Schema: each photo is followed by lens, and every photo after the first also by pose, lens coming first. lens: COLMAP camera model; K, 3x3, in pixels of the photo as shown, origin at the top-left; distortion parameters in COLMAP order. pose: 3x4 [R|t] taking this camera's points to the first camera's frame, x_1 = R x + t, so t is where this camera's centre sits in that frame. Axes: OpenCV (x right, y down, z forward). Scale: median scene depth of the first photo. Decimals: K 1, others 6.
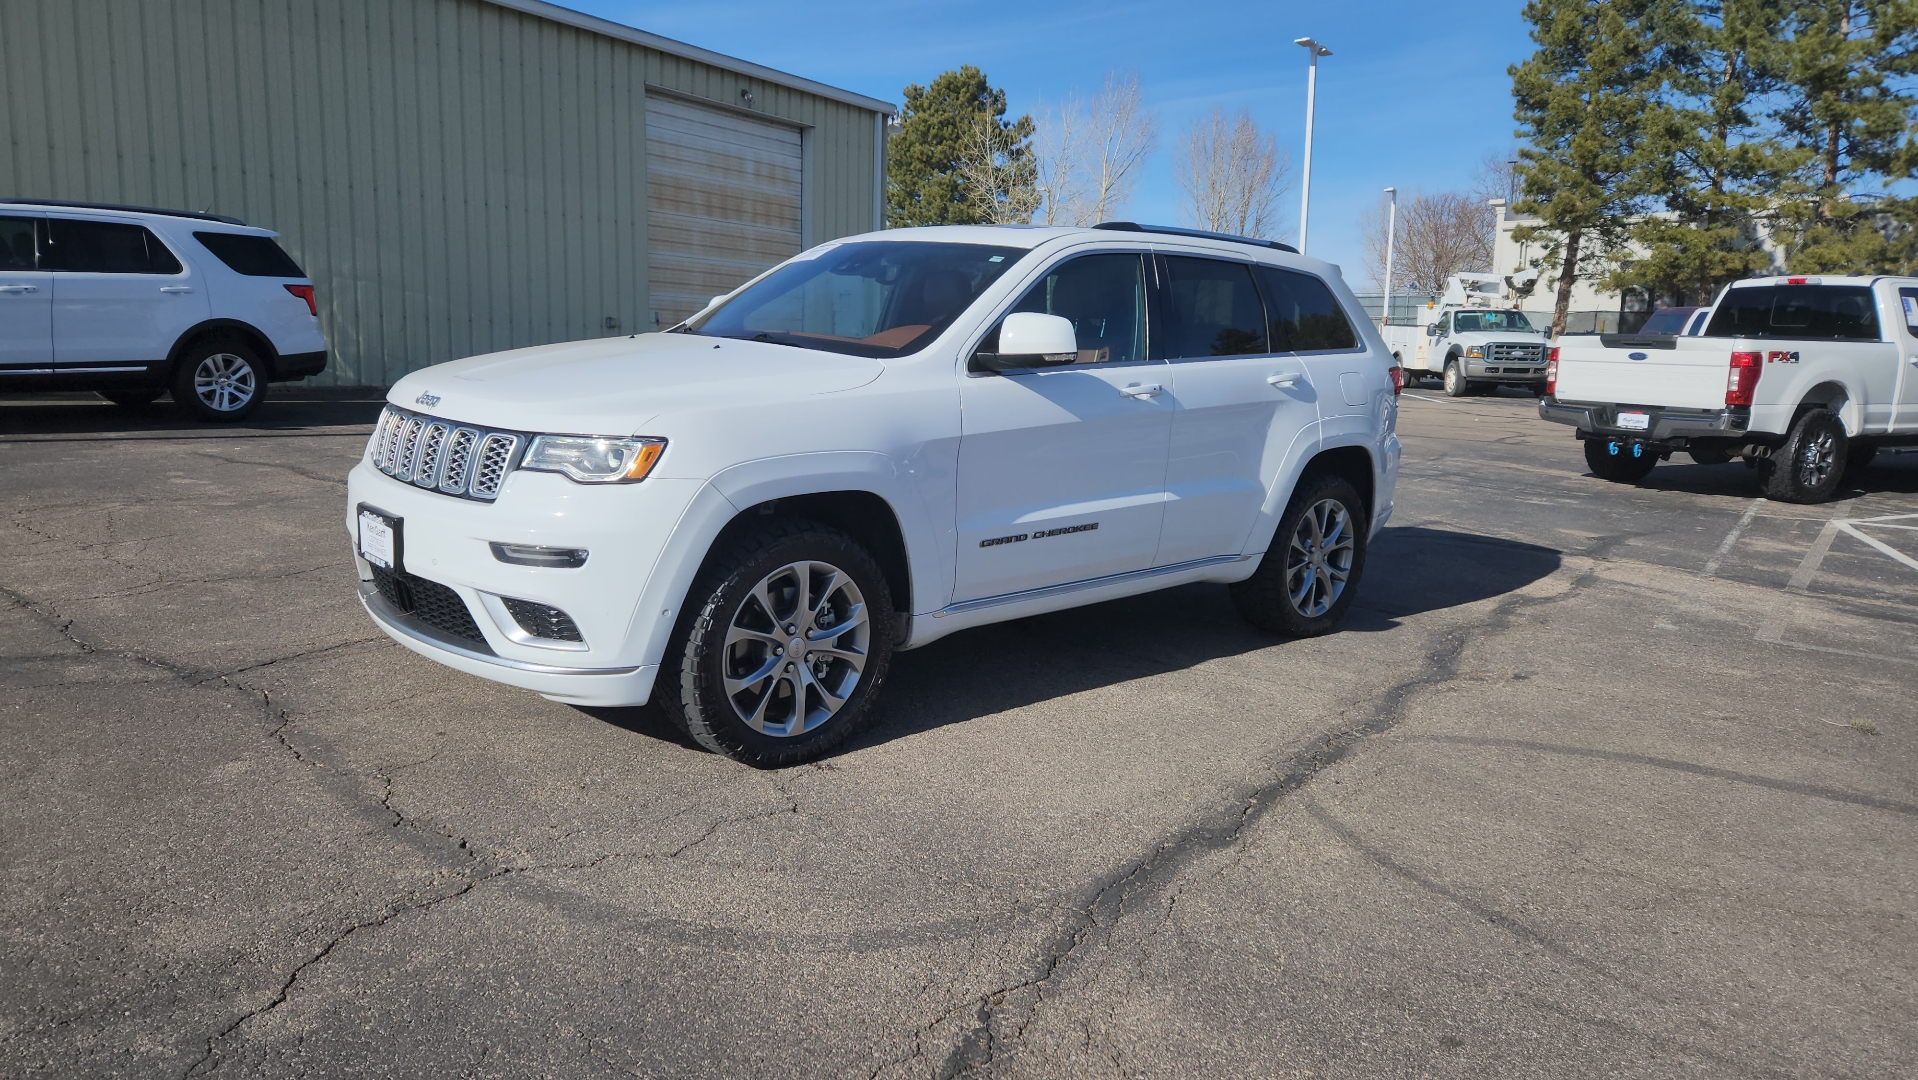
lens RADIAL K [[1278.7, 0, 936.0], [0, 1278.7, 532.6], [0, 0, 1]] dist [0.074948, -0.058786]
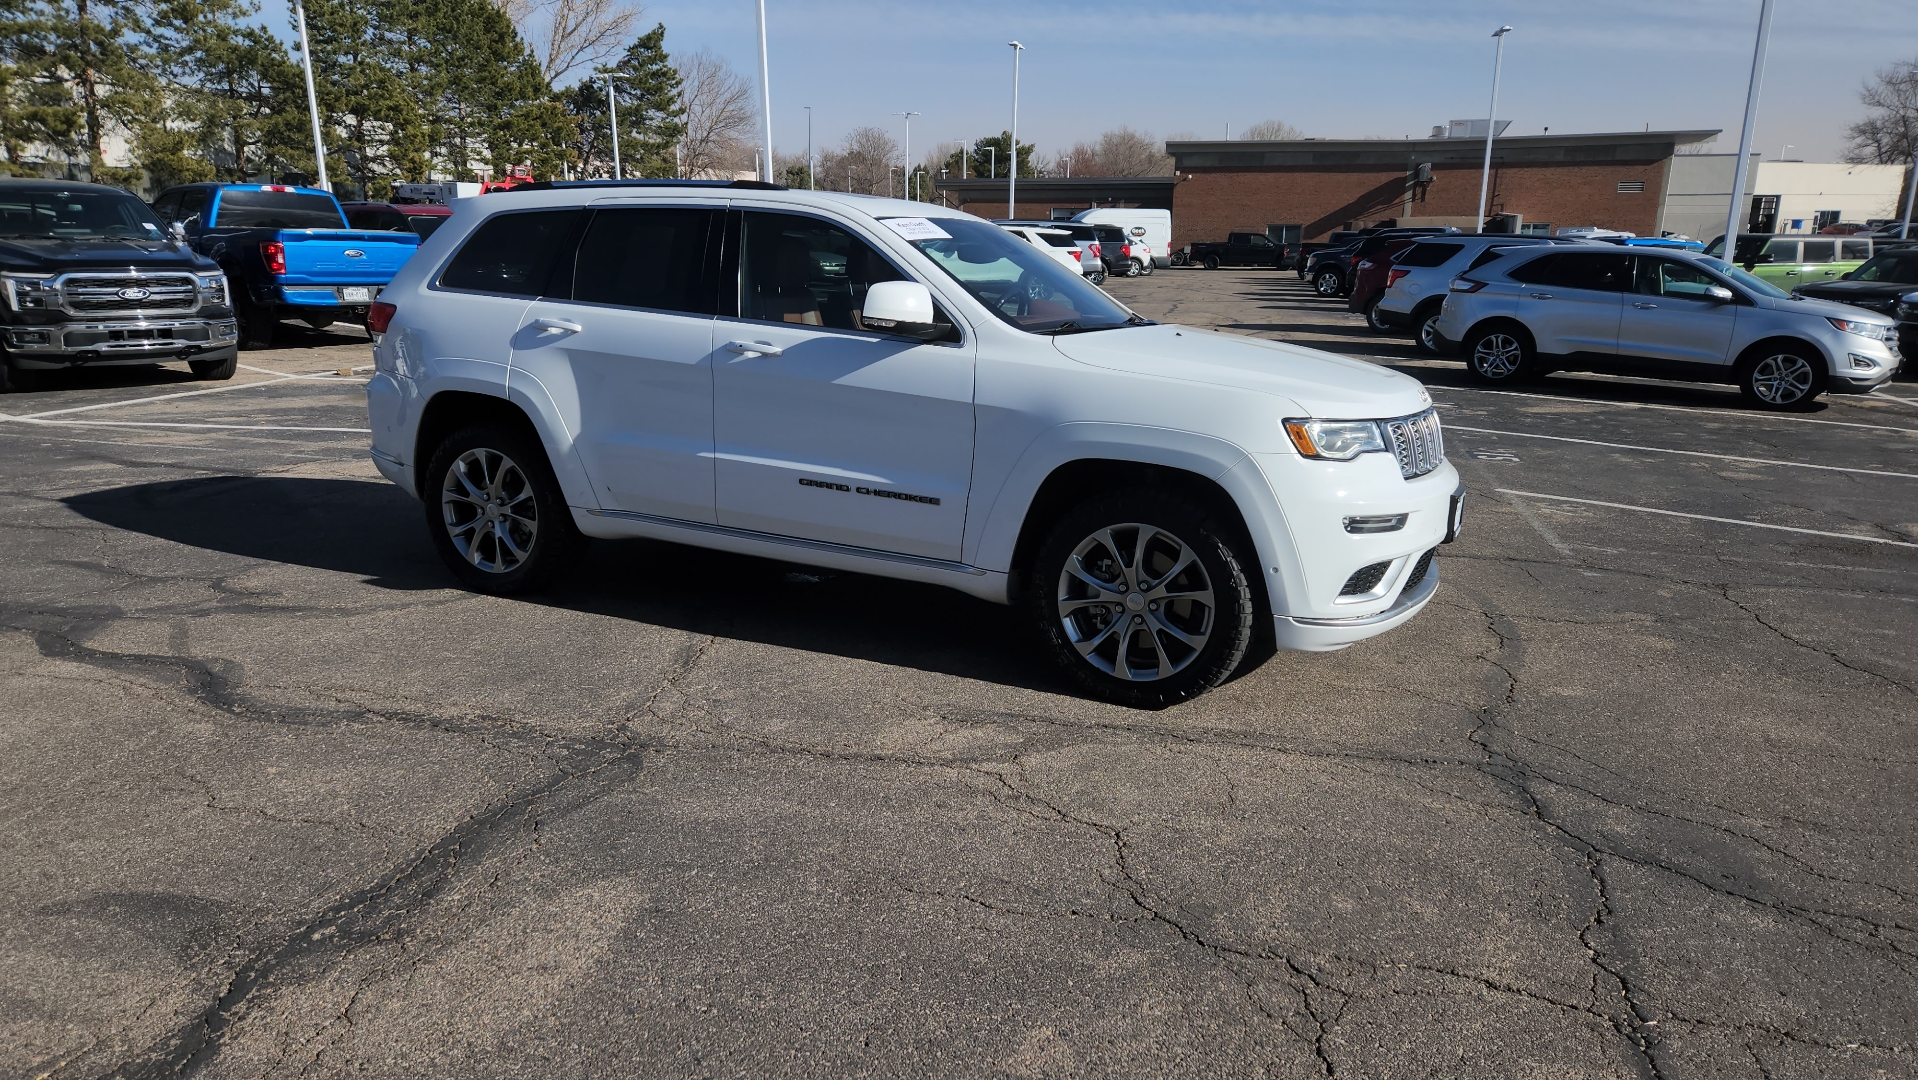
lens RADIAL K [[1276.8, 0, 941.7], [0, 1276.8, 553.3], [0, 0, 1]] dist [0.072288, -0.054025]
pose [[-0.366723, -0.259069, 0.893531, -0.771802], [0.117163, 0.939938, 0.320609, -0.231955], [-0.922923, 0.222263, -0.314344, 1.053451]]
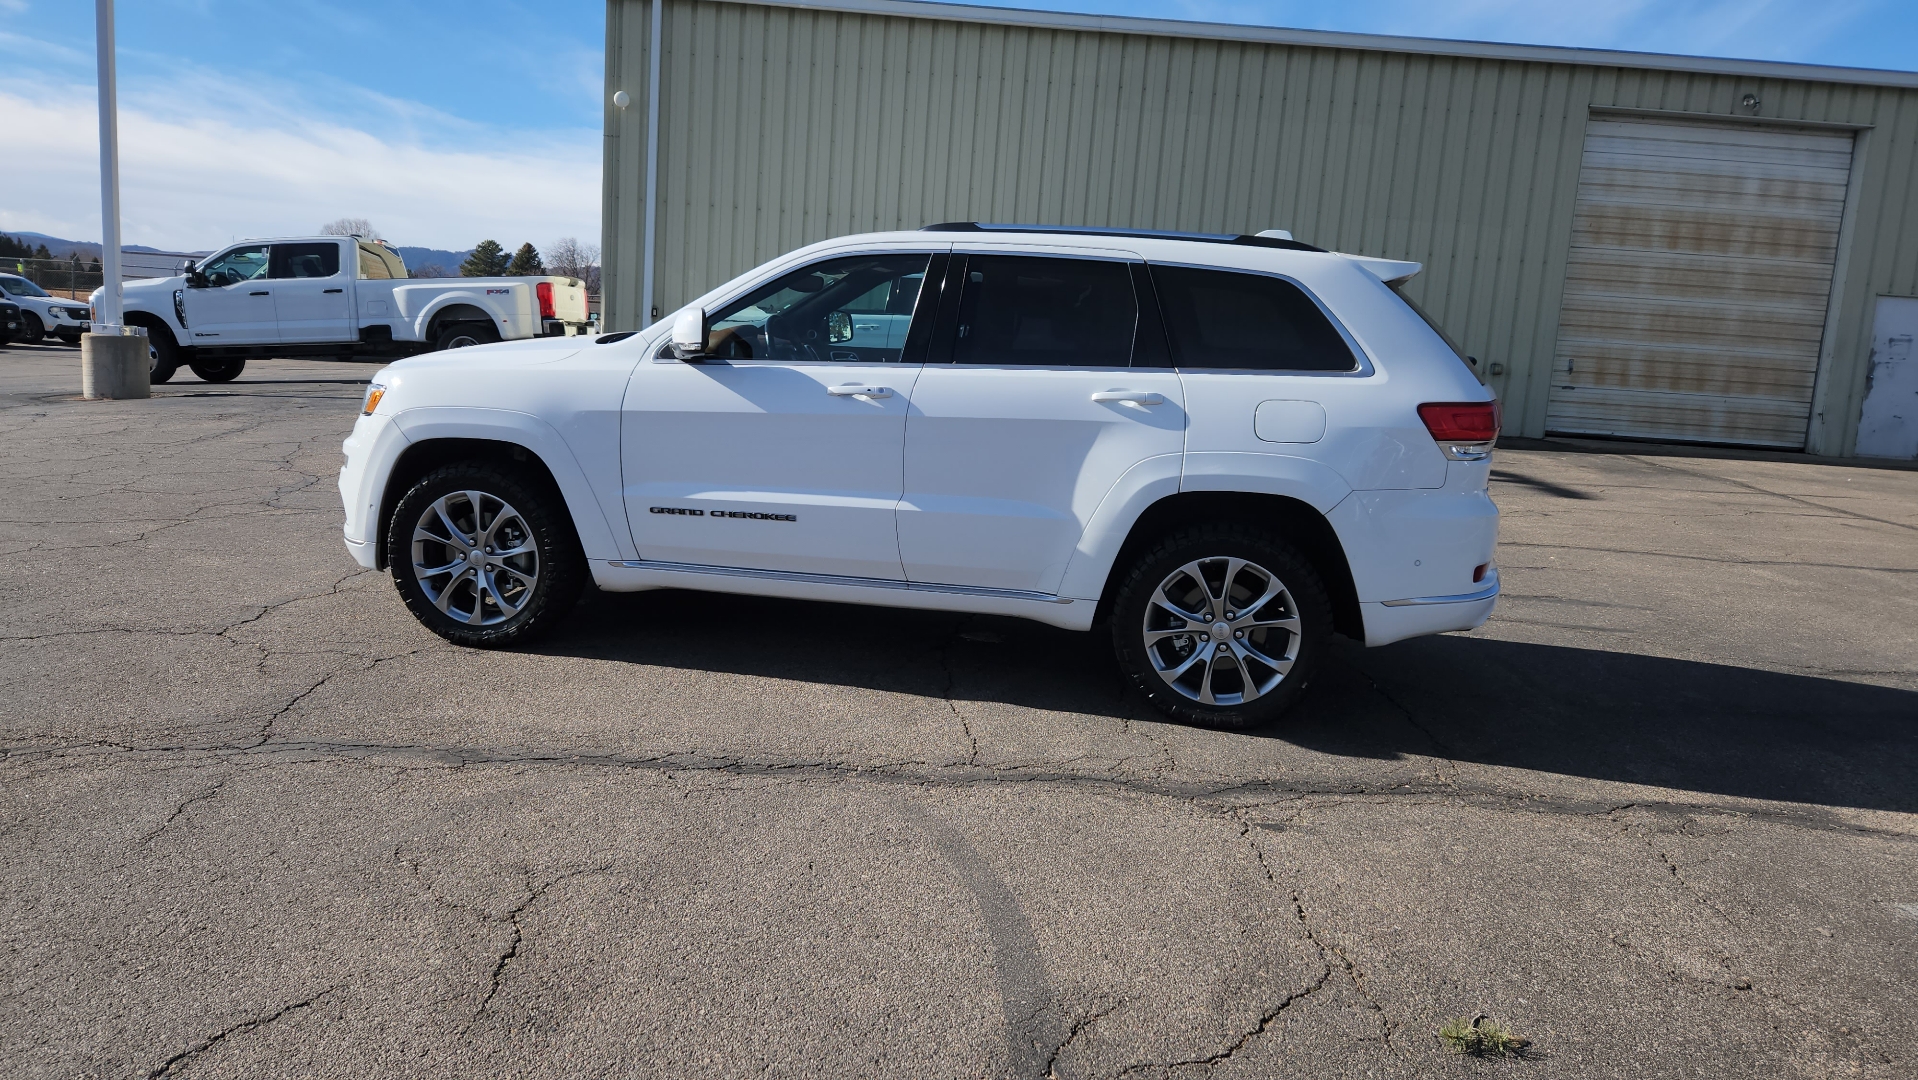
lens RADIAL K [[1278.9, 0, 924.0], [0, 1278.9, 539.7], [0, 0, 1]] dist [0.072272, -0.054614]
pose [[0.594881, 0.131358, -0.793008, 0.693727], [-0.163570, 0.985697, 0.040573, -0.032457], [0.786995, 0.105577, 0.607859, 0.319495]]
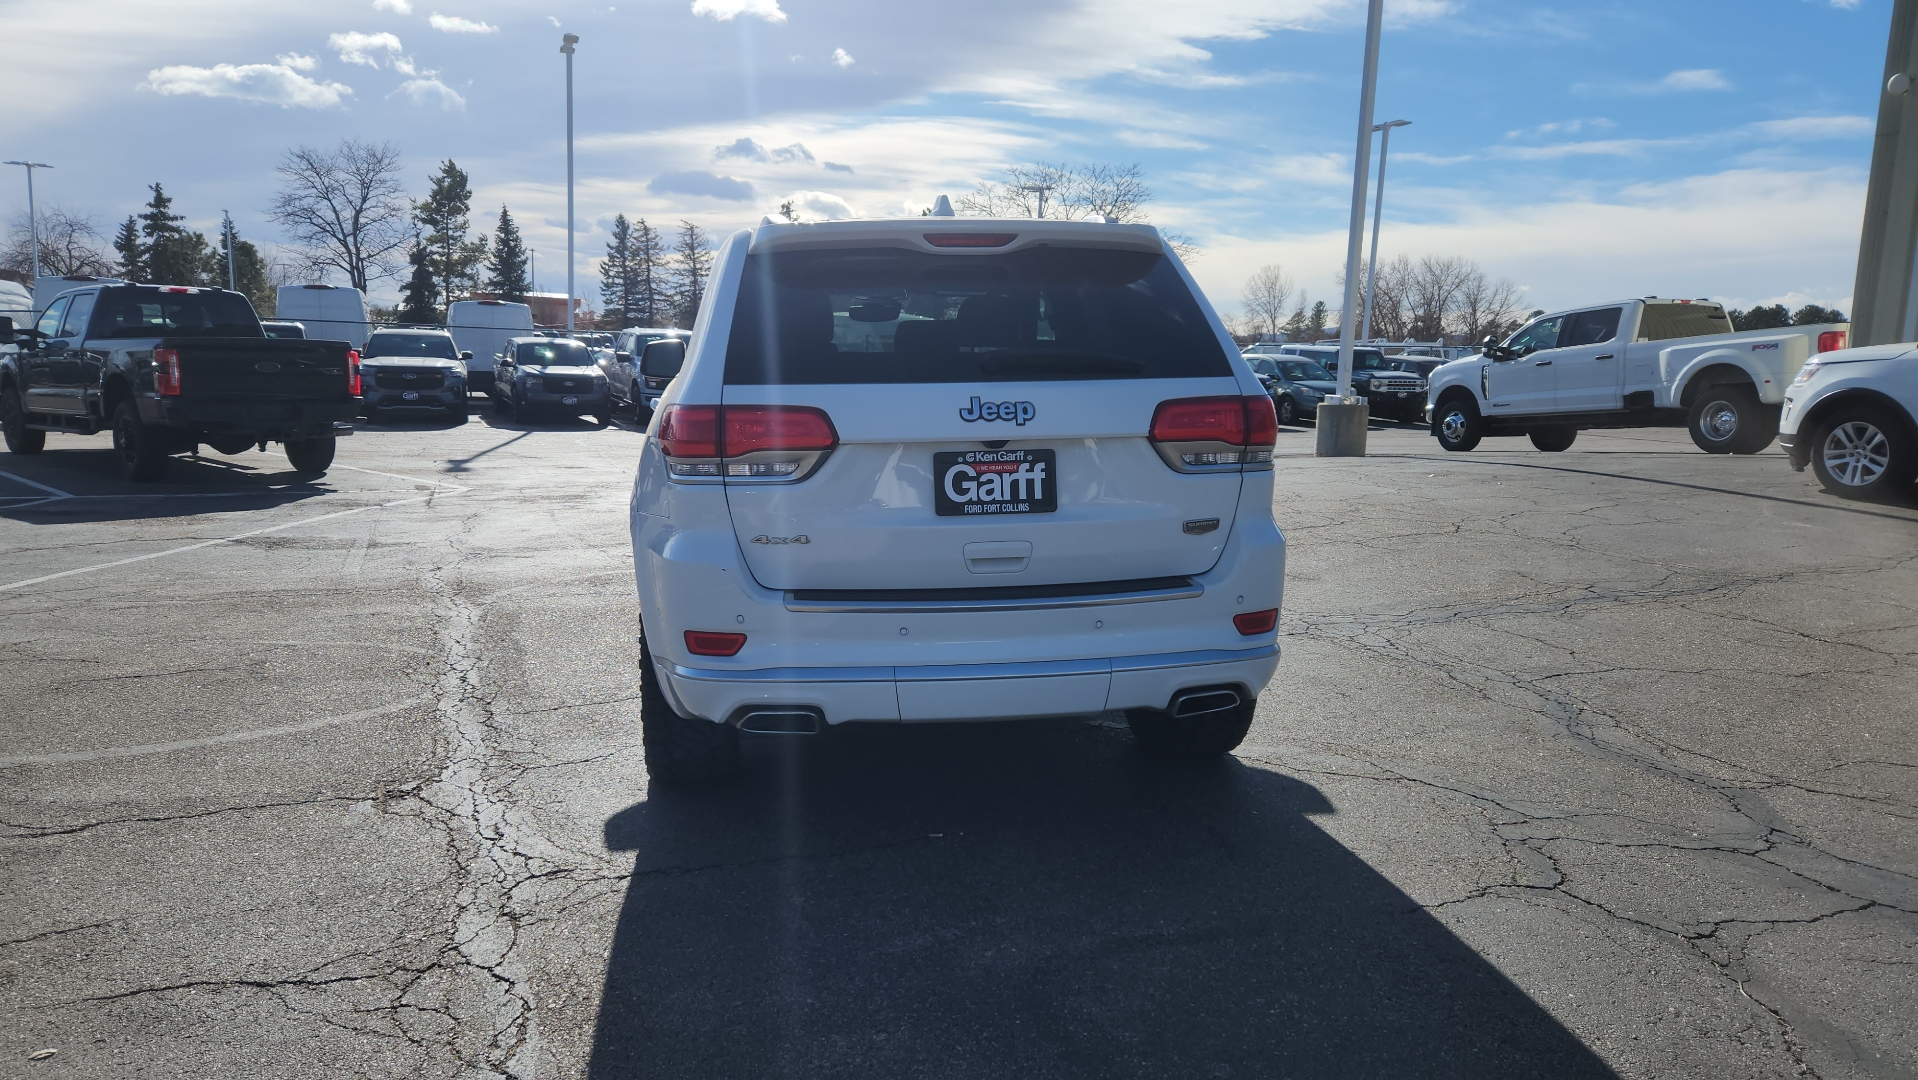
lens RADIAL K [[1278.9, 0, 916.5], [0, 1278.9, 533.0], [0, 0, 1]] dist [0.072272, -0.054614]
pose [[-0.567205, 0.074468, -0.820203, 0.678279], [-0.163742, 0.965825, 0.200924, -0.183860], [0.807135, 0.248267, -0.535627, 1.266183]]
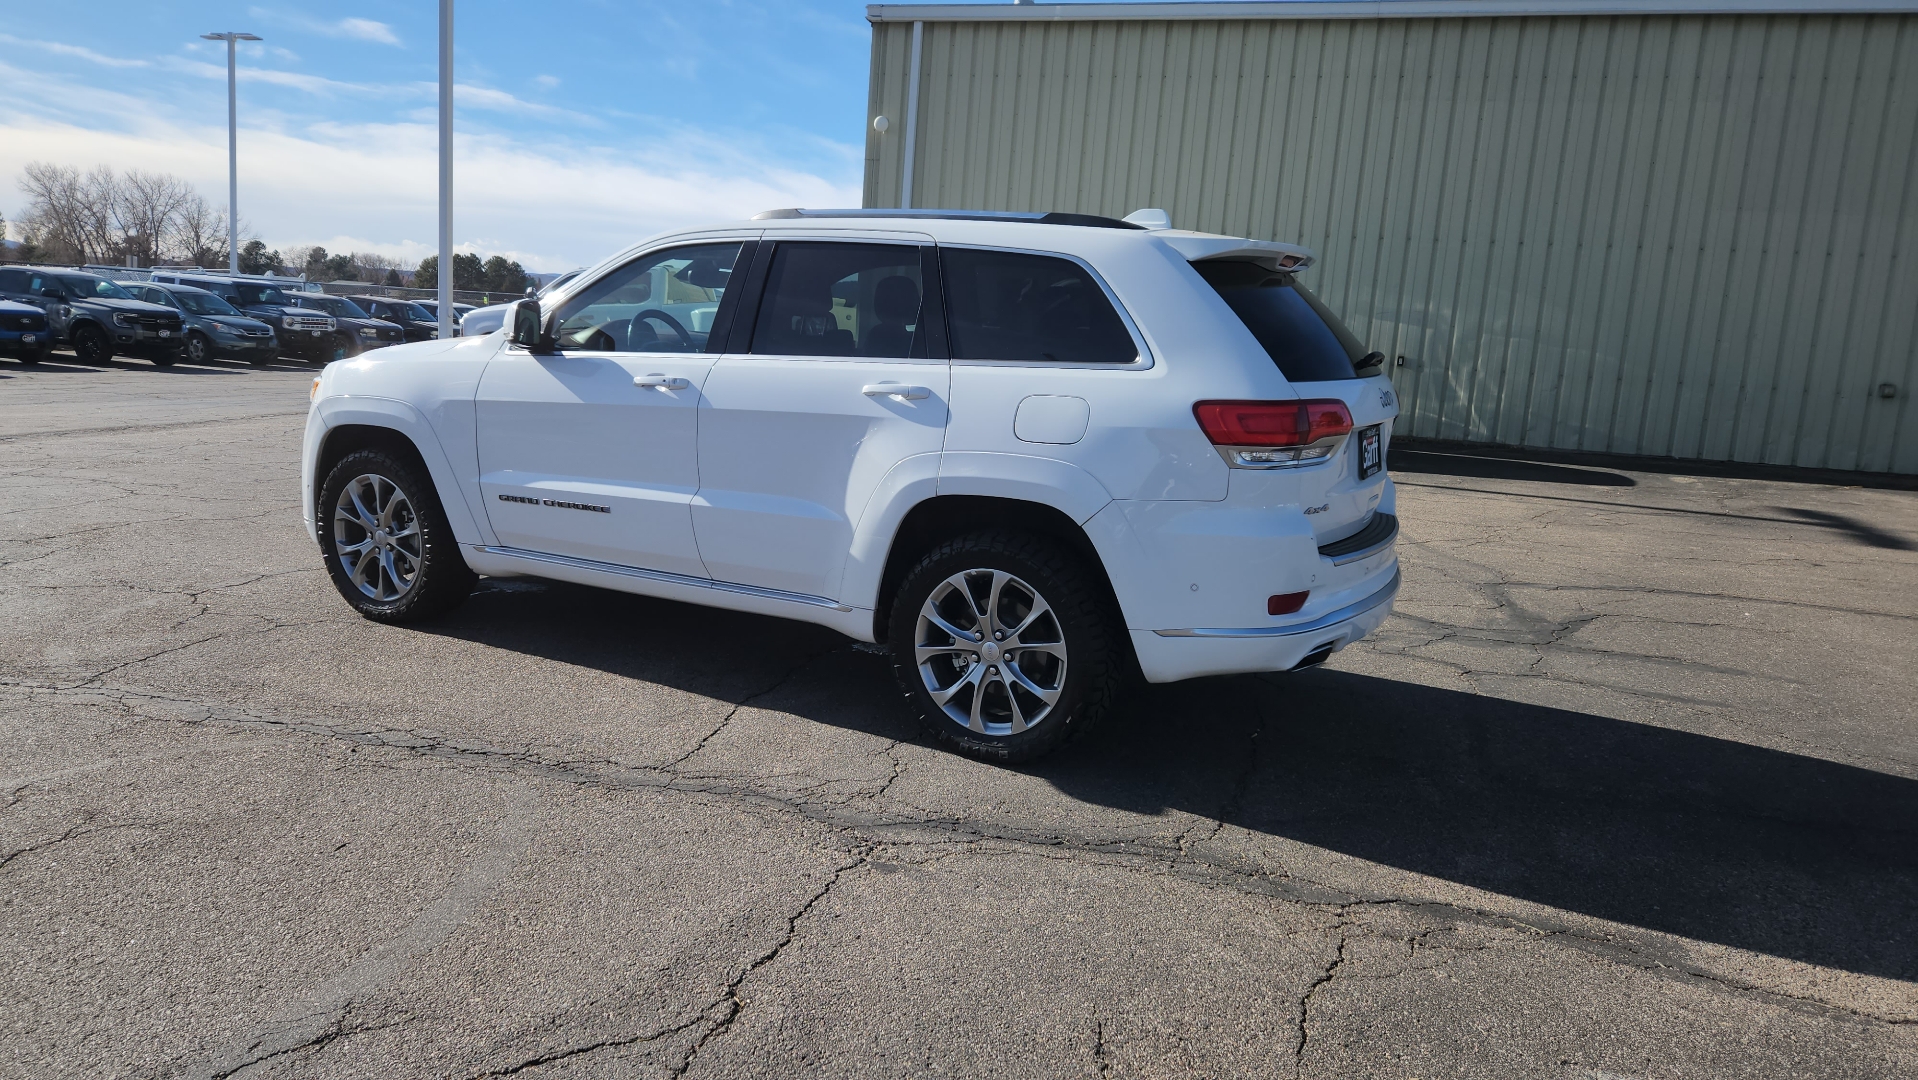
lens RADIAL K [[1278.9, 0, 922.6], [0, 1278.9, 539.7], [0, 0, 1]] dist [0.072272, -0.054614]
pose [[0.315134, 0.137902, -0.938975, 0.807519], [-0.193645, 0.977916, 0.078631, -0.076615], [0.929082, 0.157048, 0.334878, 0.619295]]
